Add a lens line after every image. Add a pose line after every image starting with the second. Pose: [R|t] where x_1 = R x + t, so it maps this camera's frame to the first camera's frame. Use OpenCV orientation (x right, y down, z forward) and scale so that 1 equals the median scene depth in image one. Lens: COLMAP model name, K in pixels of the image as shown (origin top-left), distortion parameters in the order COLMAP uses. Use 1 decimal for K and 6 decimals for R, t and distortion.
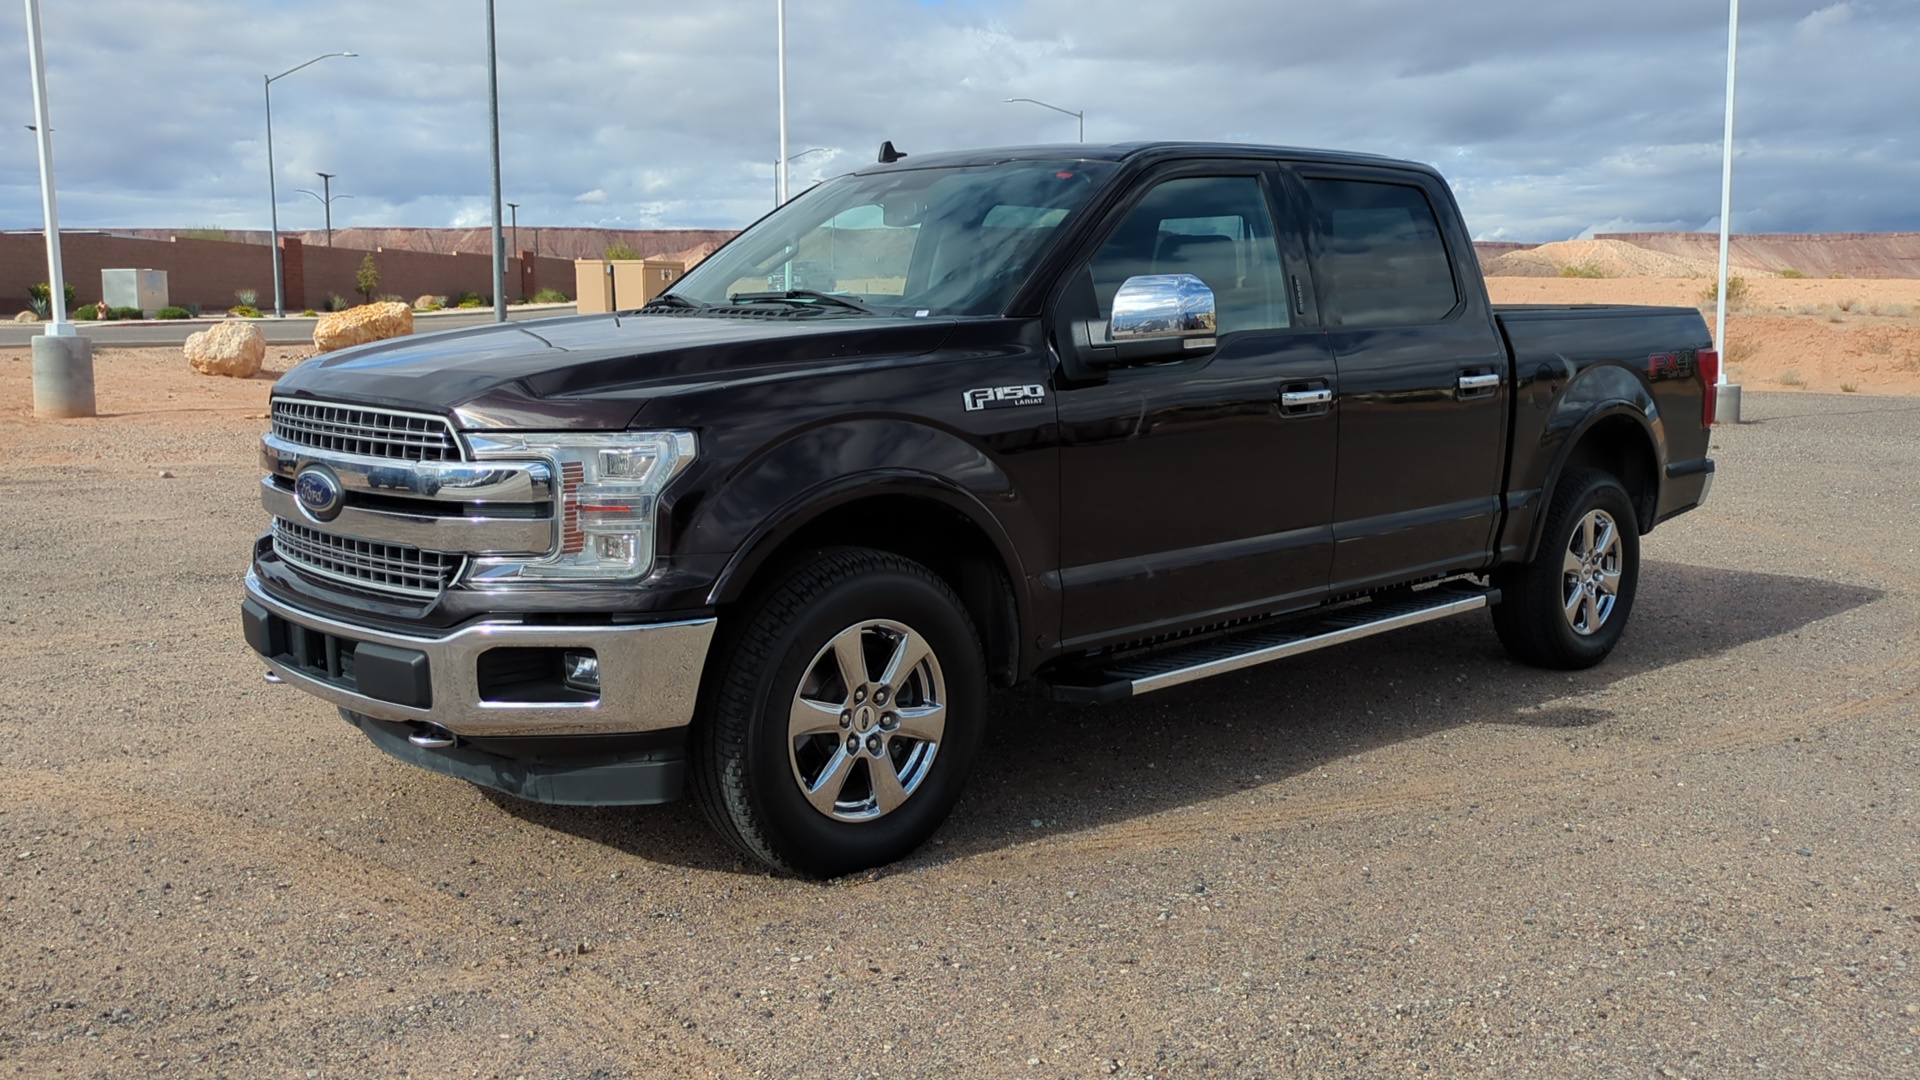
lens RADIAL K [[1636.1, 0, 964.1], [0, 1636.1, 542.0], [0, 0, 1]] dist [0.059646, -0.087244]
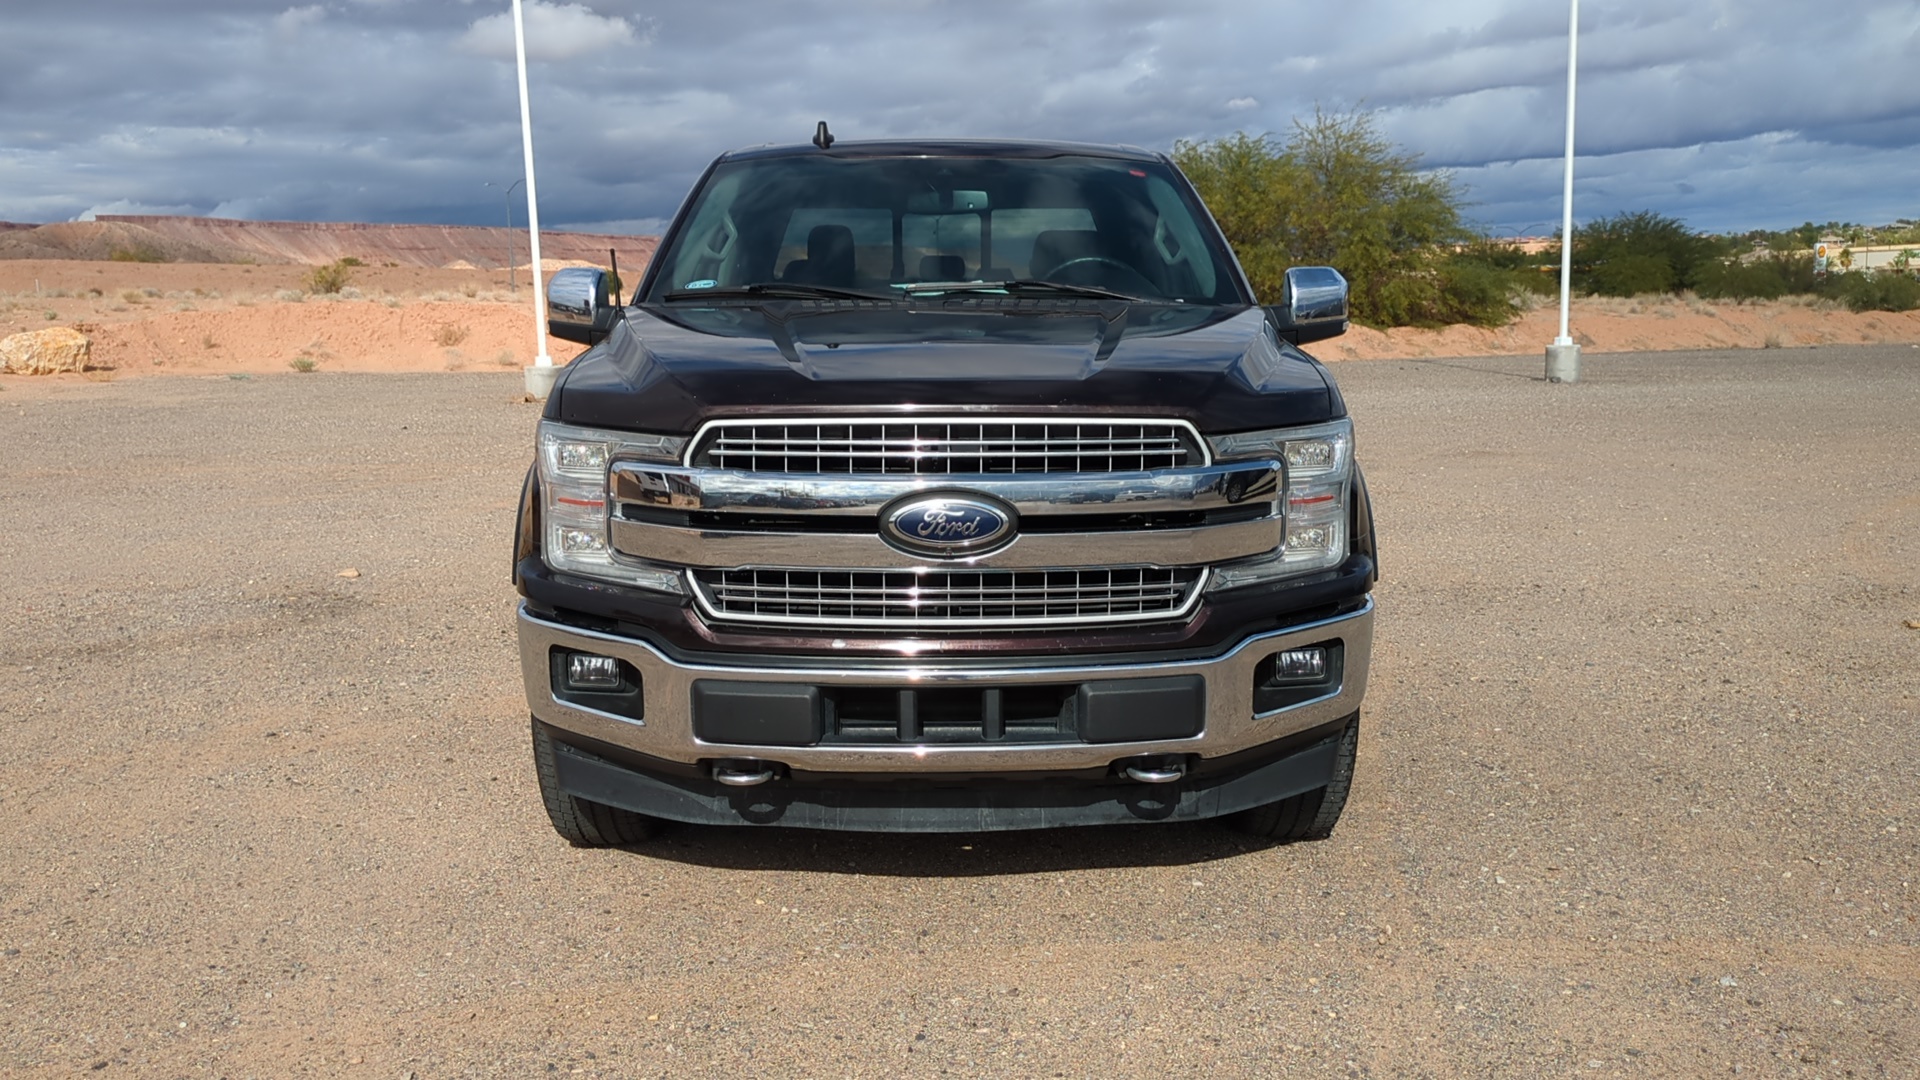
lens RADIAL K [[1636.1, 0, 959.0], [0, 1636.1, 541.2], [0, 0, 1]] dist [0.059646, -0.087244]
pose [[0.659457, -0.114325, 0.742998, -1.069244], [0.108397, 0.992500, 0.056507, -0.072686], [-0.743886, 0.043275, 0.666904, 0.473688]]
